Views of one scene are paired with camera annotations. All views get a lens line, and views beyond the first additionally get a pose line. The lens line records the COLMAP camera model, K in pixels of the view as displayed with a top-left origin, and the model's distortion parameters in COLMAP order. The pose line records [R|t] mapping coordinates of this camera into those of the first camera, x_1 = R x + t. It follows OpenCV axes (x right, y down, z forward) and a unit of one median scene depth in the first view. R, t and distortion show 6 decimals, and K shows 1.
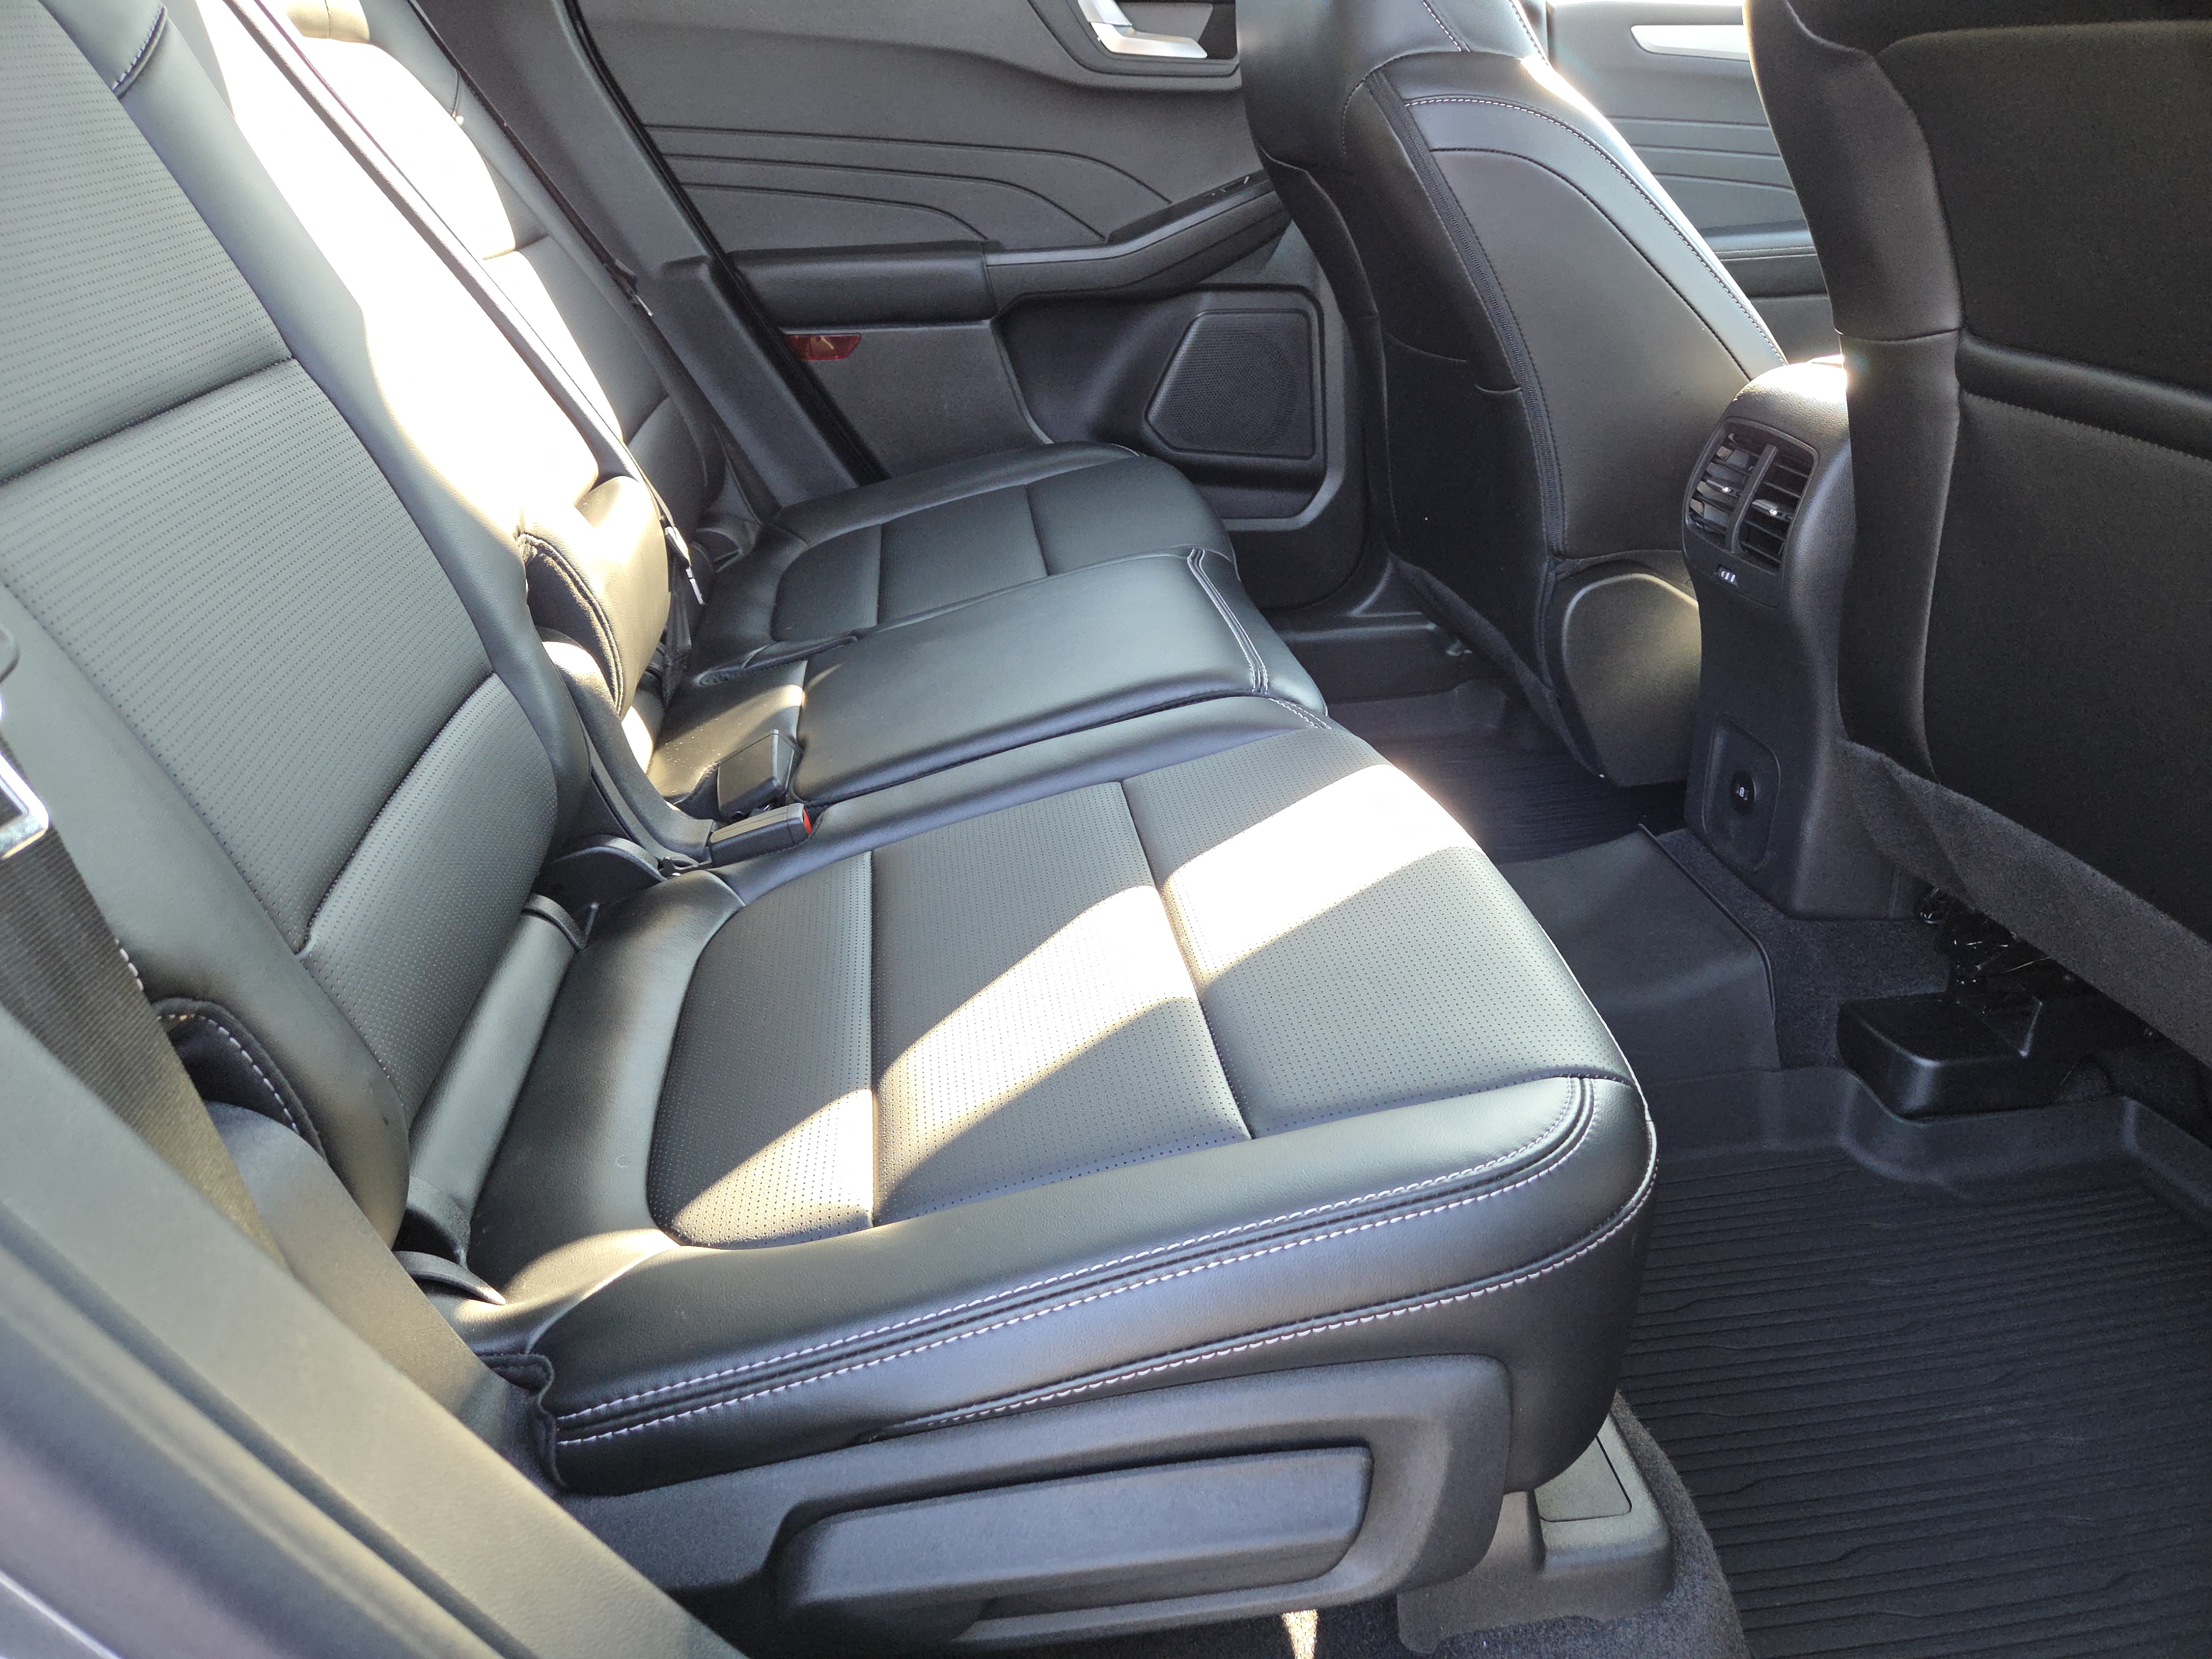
lens RADIAL K [[1492.4, 0, 1106.0], [0, 1492.4, 829.5], [0, 0, 1]] dist [0.063473, -0.046501]
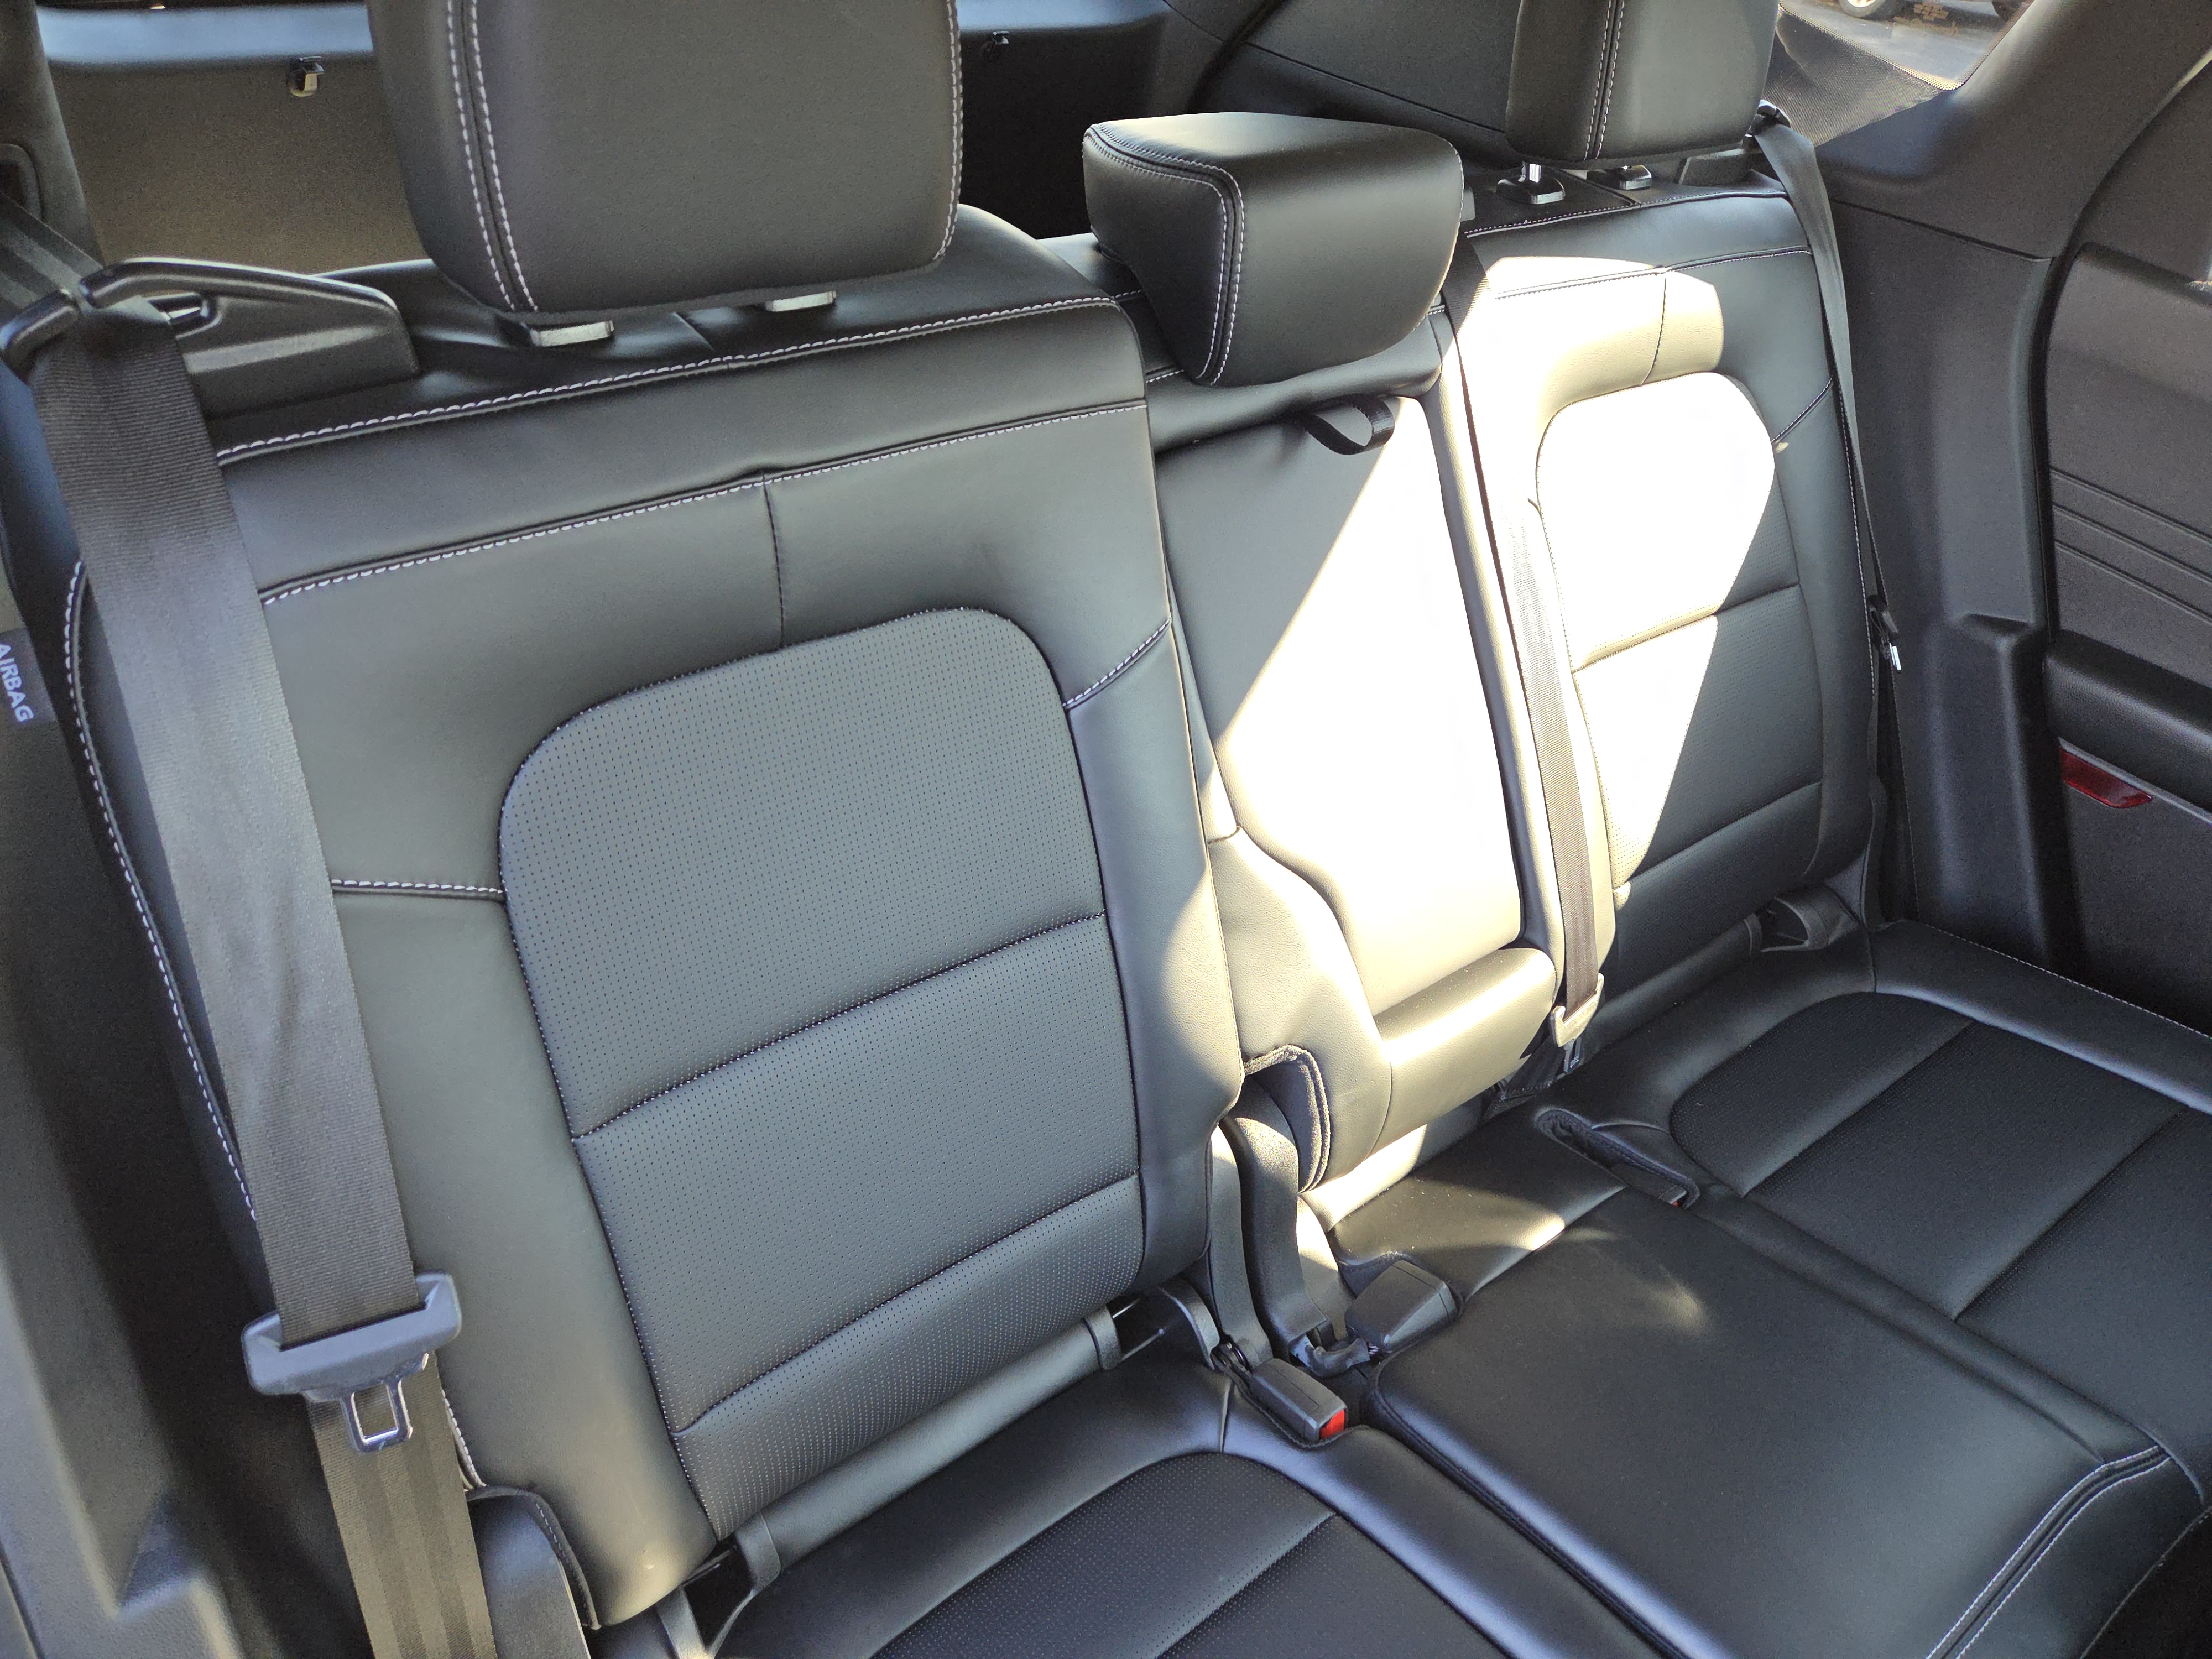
lens RADIAL K [[1492.4, 0, 1106.0], [0, 1492.4, 829.5], [0, 0, 1]] dist [0.063473, -0.046501]
pose [[0.480148, 0.582186, -0.656138, 0.133847], [-0.437507, 0.807264, 0.396121, -0.544934], [0.760293, 0.096868, 0.642317, 0.148792]]
